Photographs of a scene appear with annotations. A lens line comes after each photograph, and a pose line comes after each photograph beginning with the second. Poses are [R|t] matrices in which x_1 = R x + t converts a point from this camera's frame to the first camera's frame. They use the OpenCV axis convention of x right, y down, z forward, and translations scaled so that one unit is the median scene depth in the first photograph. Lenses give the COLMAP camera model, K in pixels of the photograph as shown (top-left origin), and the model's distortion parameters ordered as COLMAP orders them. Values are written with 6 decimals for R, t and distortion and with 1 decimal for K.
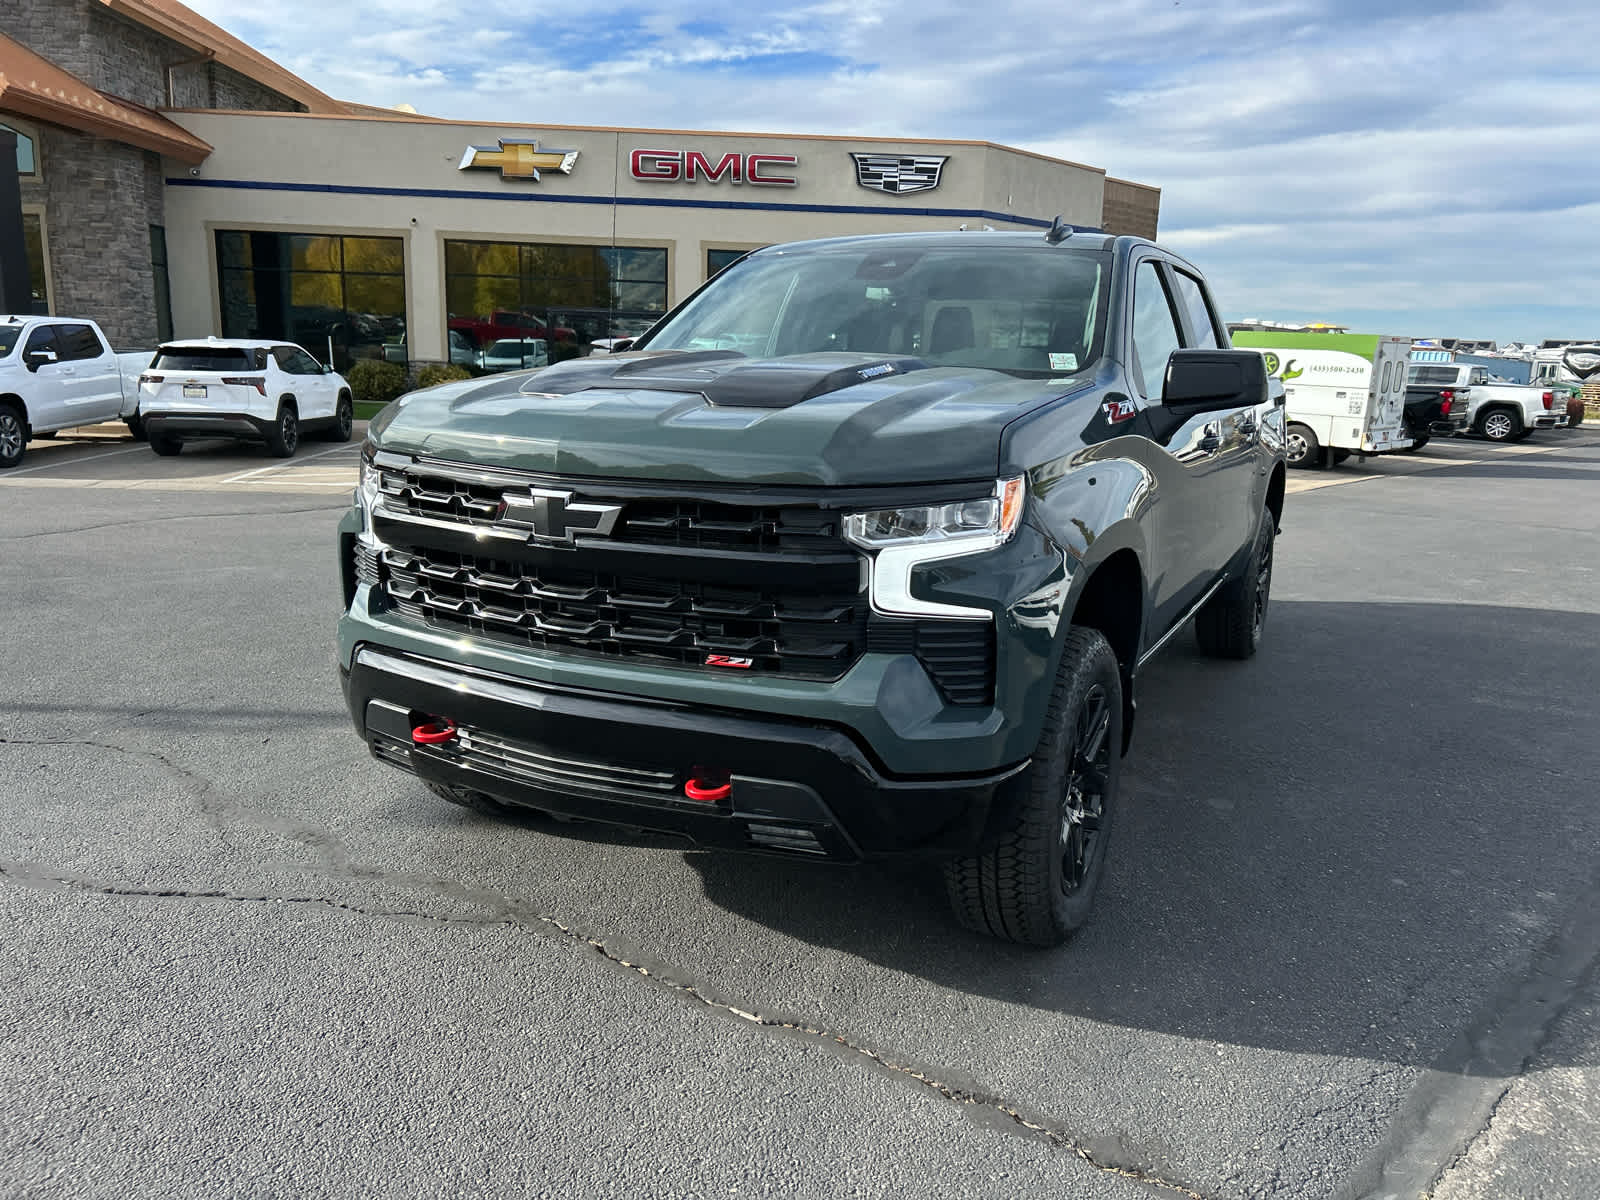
lens RADIAL K [[1220.5, 0, 822.5], [0, 1220.5, 564.8], [0, 0, 1]] dist [0.068441, -0.090752]
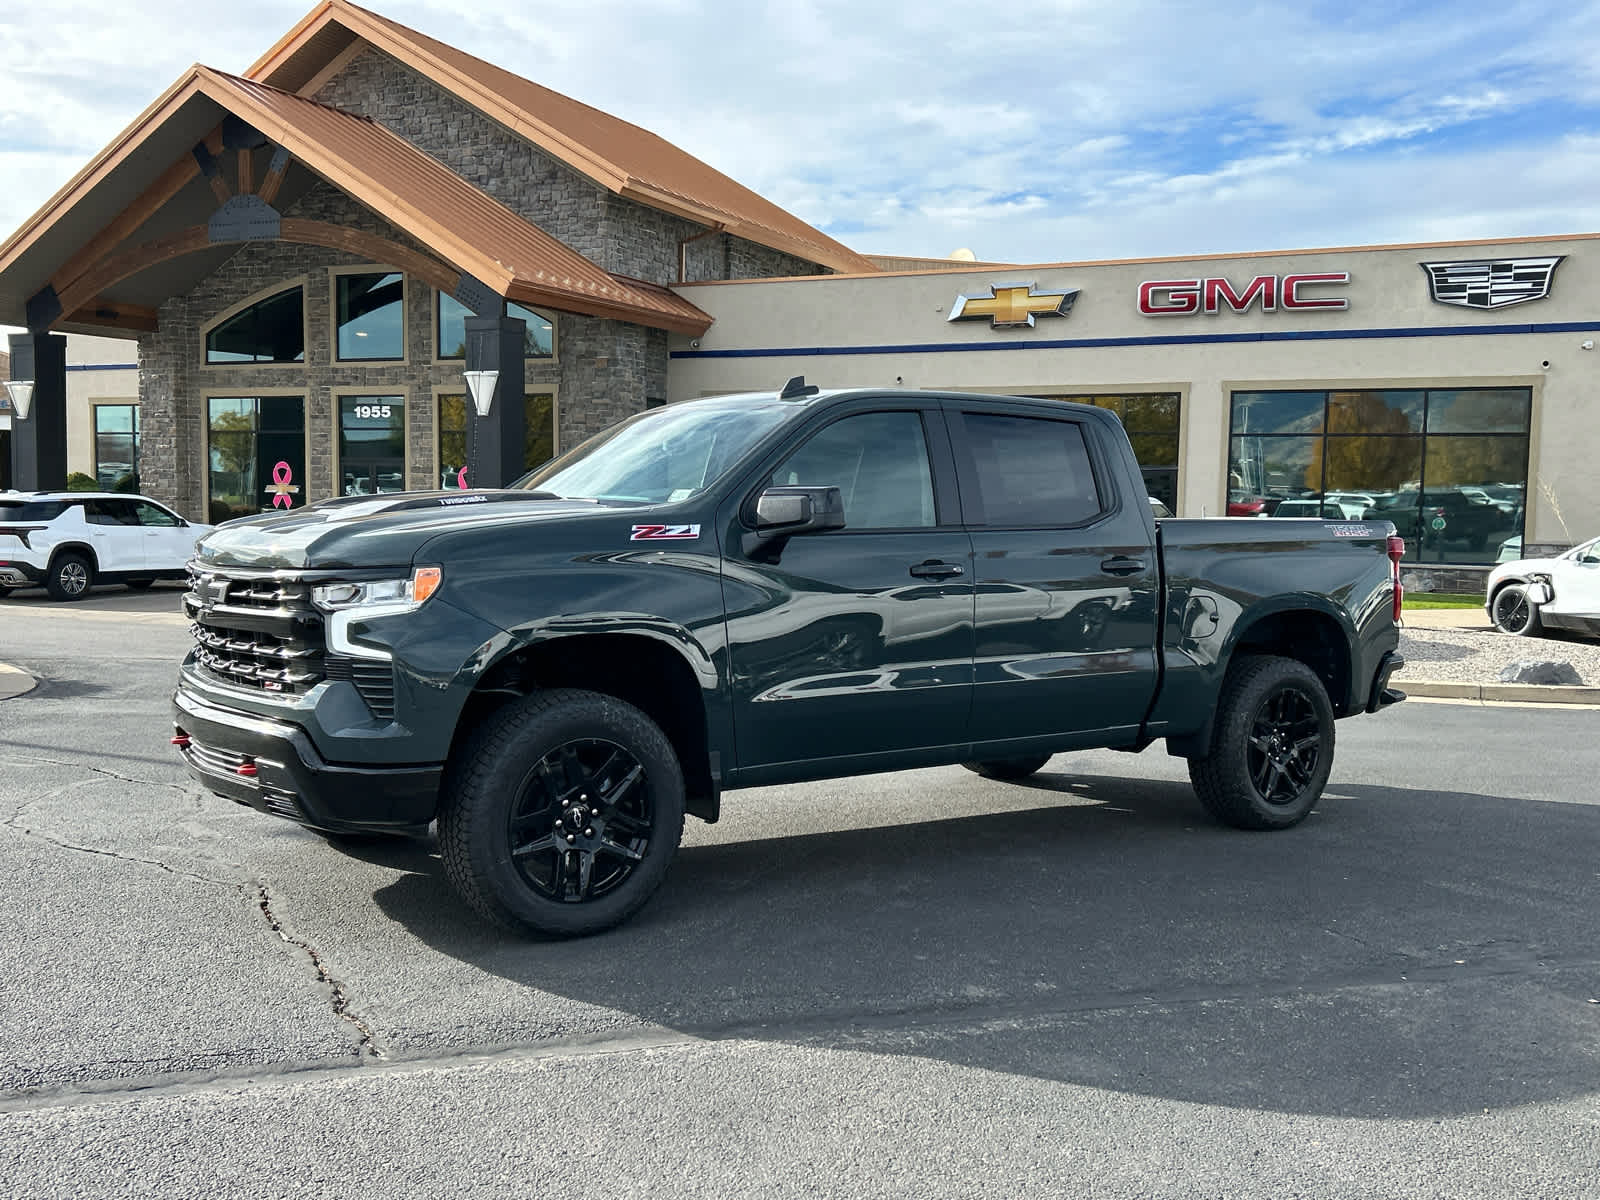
lens RADIAL K [[1557.9, 0, 789.0], [0, 1557.9, 601.6], [0, 0, 1]] dist [0.007883, -0.007038]
pose [[0.887223, 0.012061, -0.461183, 0.152183], [-0.068000, 0.992158, -0.104870, 0.014889], [0.456302, 0.124403, 0.881086, -0.046231]]
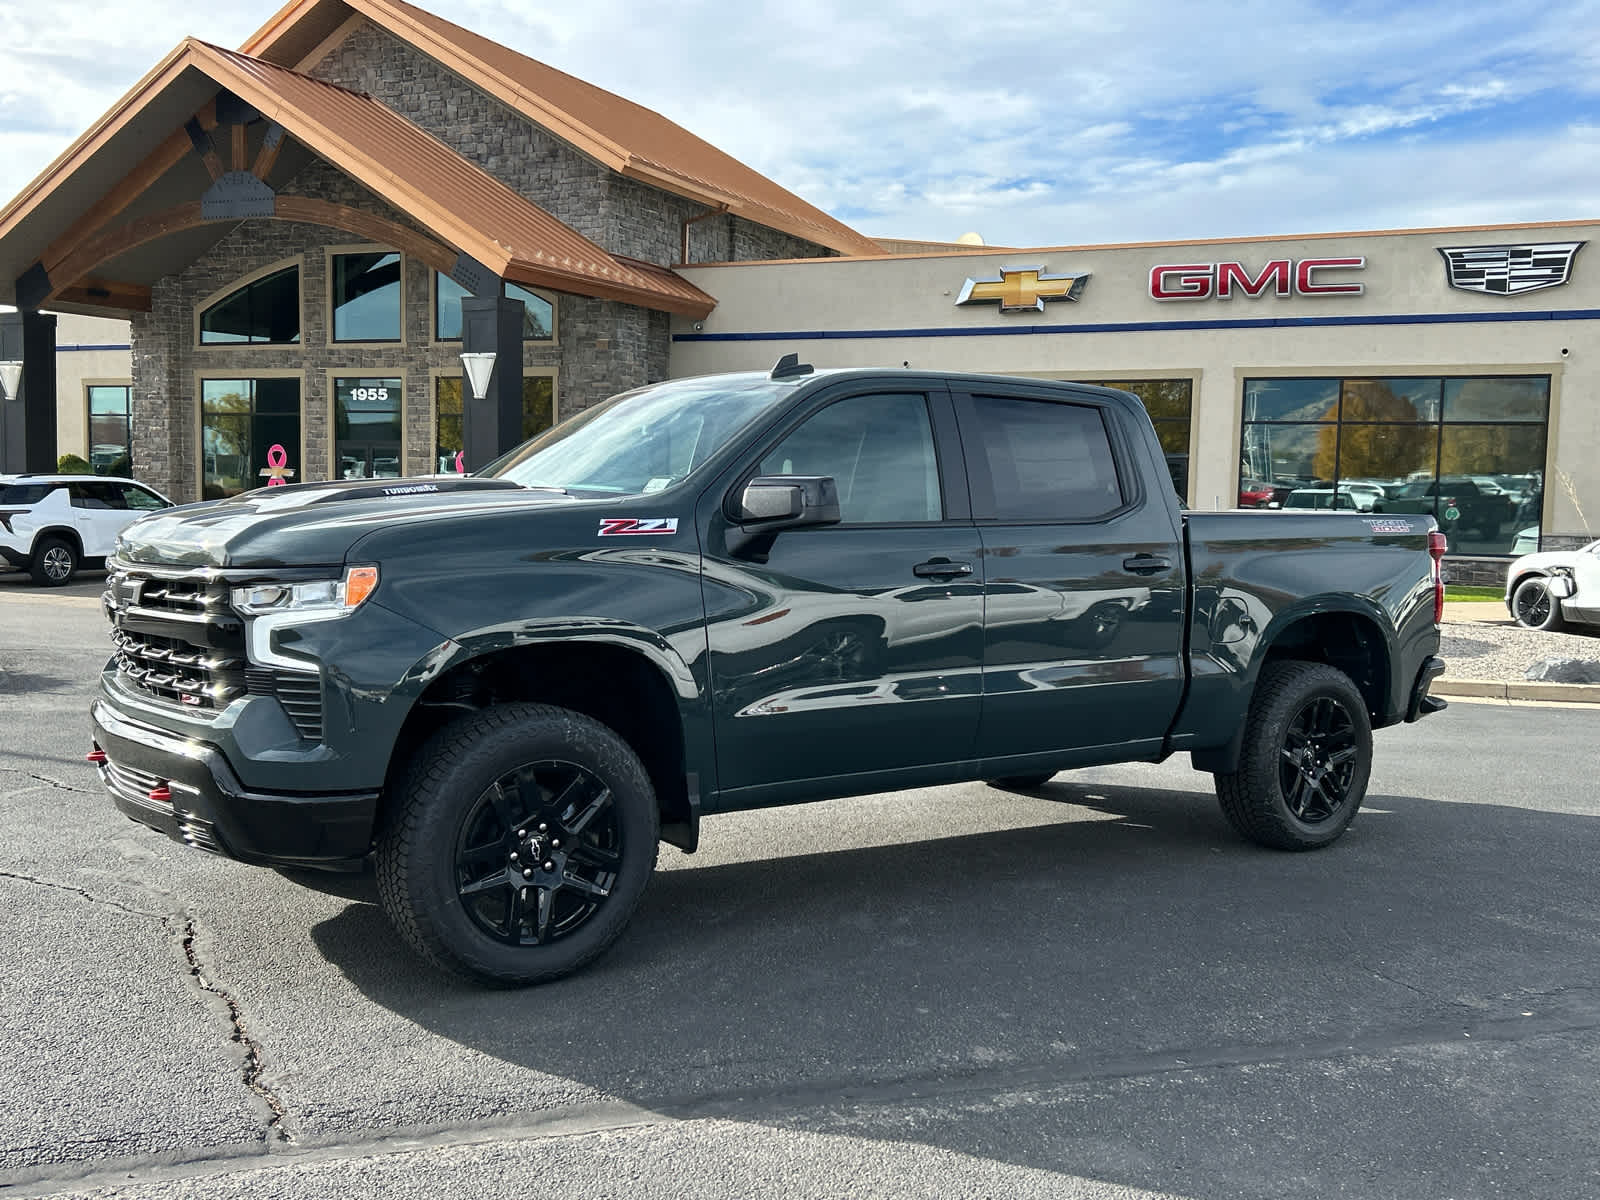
lens RADIAL K [[1555.8, 0, 800.0], [0, 1555.8, 600.0], [0, 0, 1]] dist [0.003918, 0.002303]
pose [[0.888623, 0.020265, -0.458190, 0.142656], [-0.072590, 0.992646, -0.096879, 0.009713], [0.452857, 0.119348, 0.883559, -0.023360]]
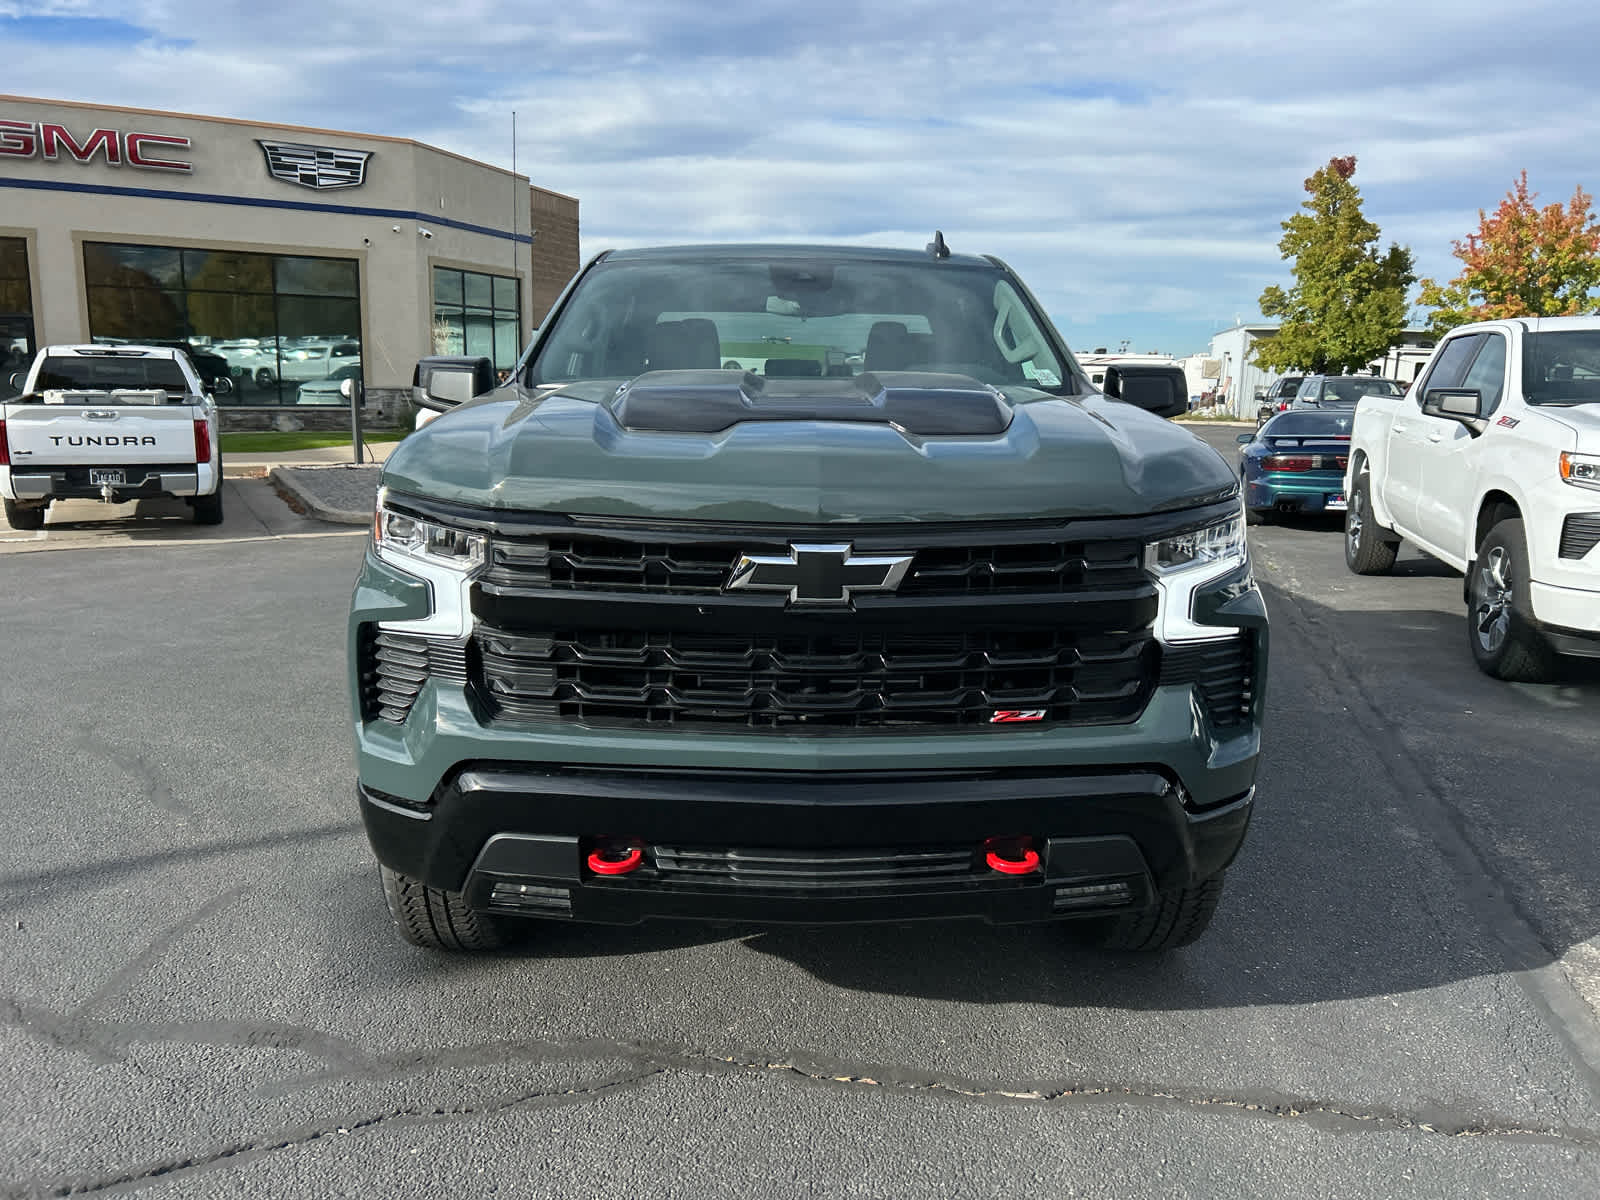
lens RADIAL K [[1215.4, 0, 823.2], [0, 1215.4, 576.2], [0, 0, 1]] dist [0.049385, -0.050611]
pose [[0.881598, -0.091730, 0.463002, -0.068137], [0.089996, 0.995606, 0.025890, -0.006773], [-0.463343, 0.018843, 0.885979, 0.029113]]
